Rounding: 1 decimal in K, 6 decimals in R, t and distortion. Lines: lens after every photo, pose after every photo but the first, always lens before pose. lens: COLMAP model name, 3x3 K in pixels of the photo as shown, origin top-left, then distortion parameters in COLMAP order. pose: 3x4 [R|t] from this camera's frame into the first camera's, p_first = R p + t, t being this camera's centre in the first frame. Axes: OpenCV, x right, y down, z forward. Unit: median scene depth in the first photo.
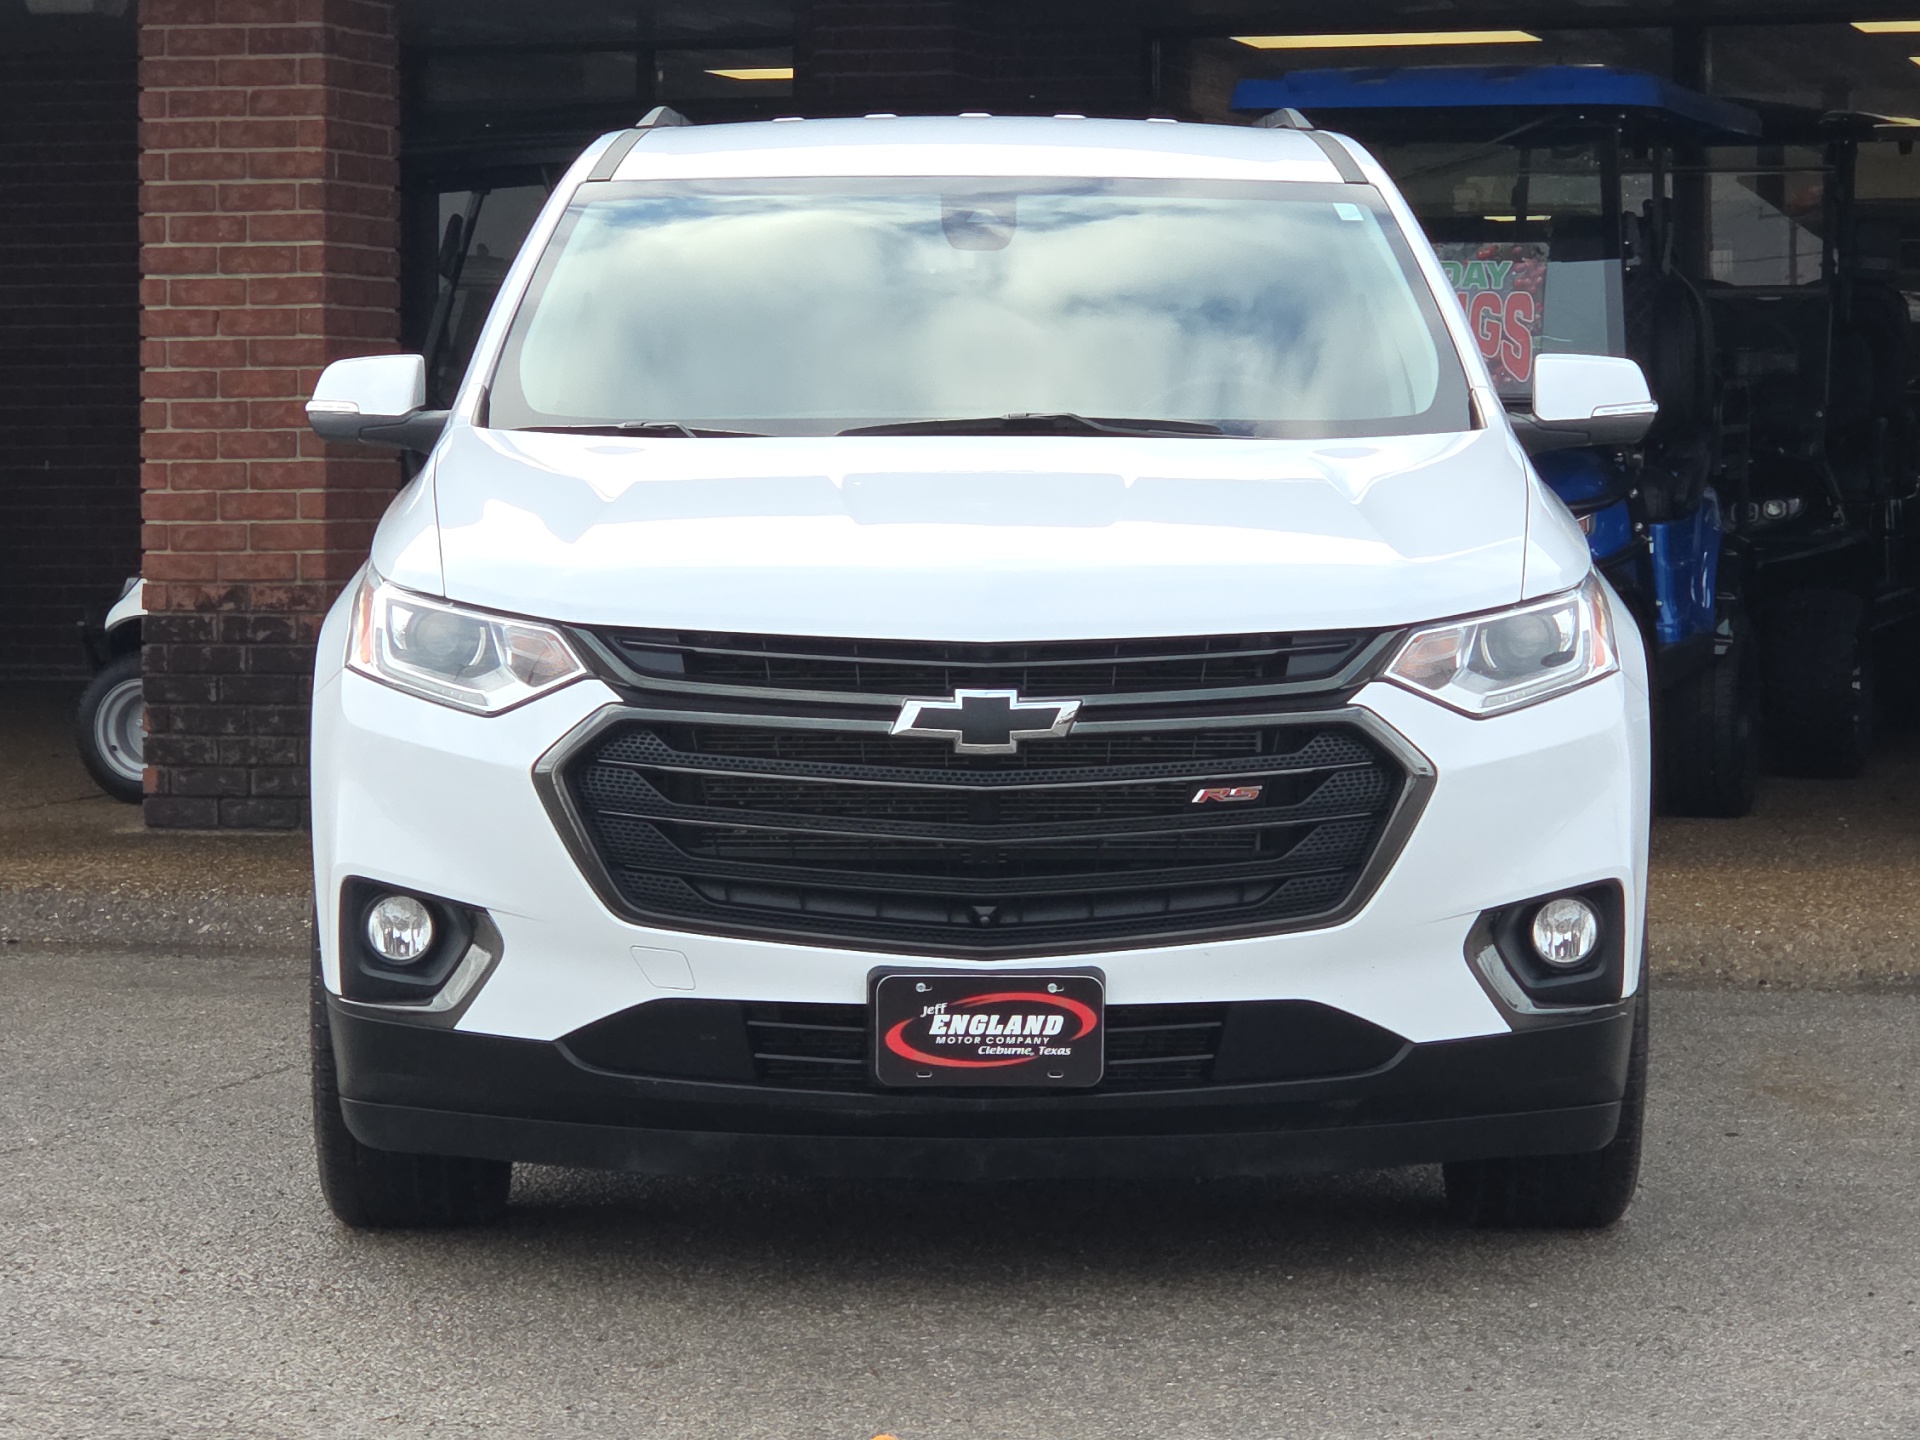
lens RADIAL K [[4961.0, 0, 959.5], [0, 4961.0, 715.9], [0, 0, 1]] dist [-0.121175, 0.000000]
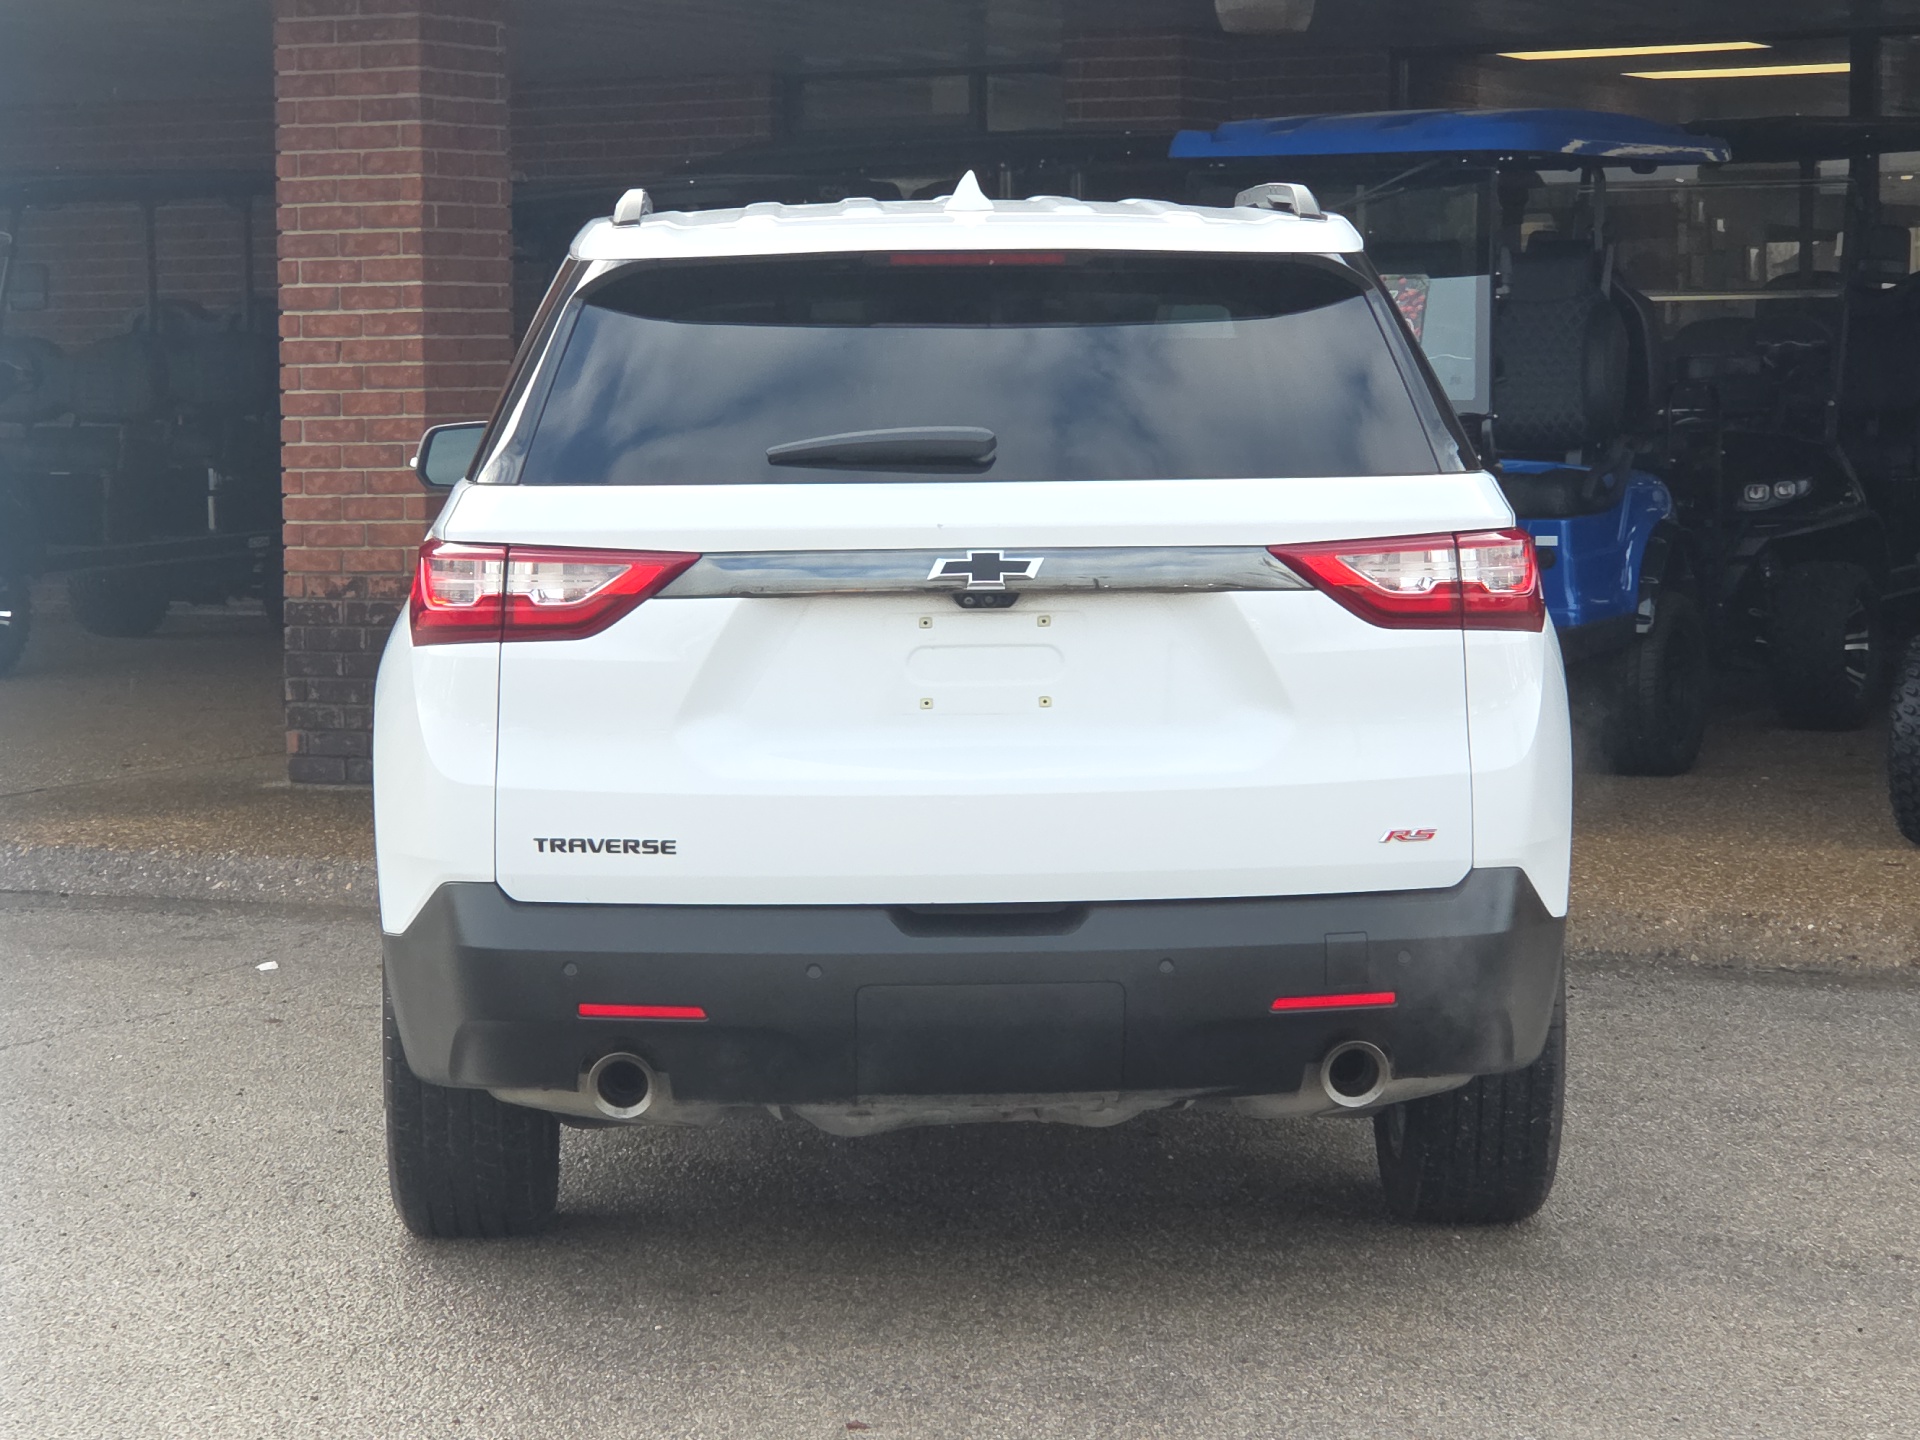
lens RADIAL K [[4275.6, 0, 959.2], [0, 4275.6, 717.7], [0, 0, 1]] dist [-0.144054, 0.000000]
pose [[0.989348, 0.000702, -0.145567, 0.141532], [0.003194, 0.999643, 0.026530, -0.019295], [0.145534, -0.026712, 0.988993, 0.023083]]
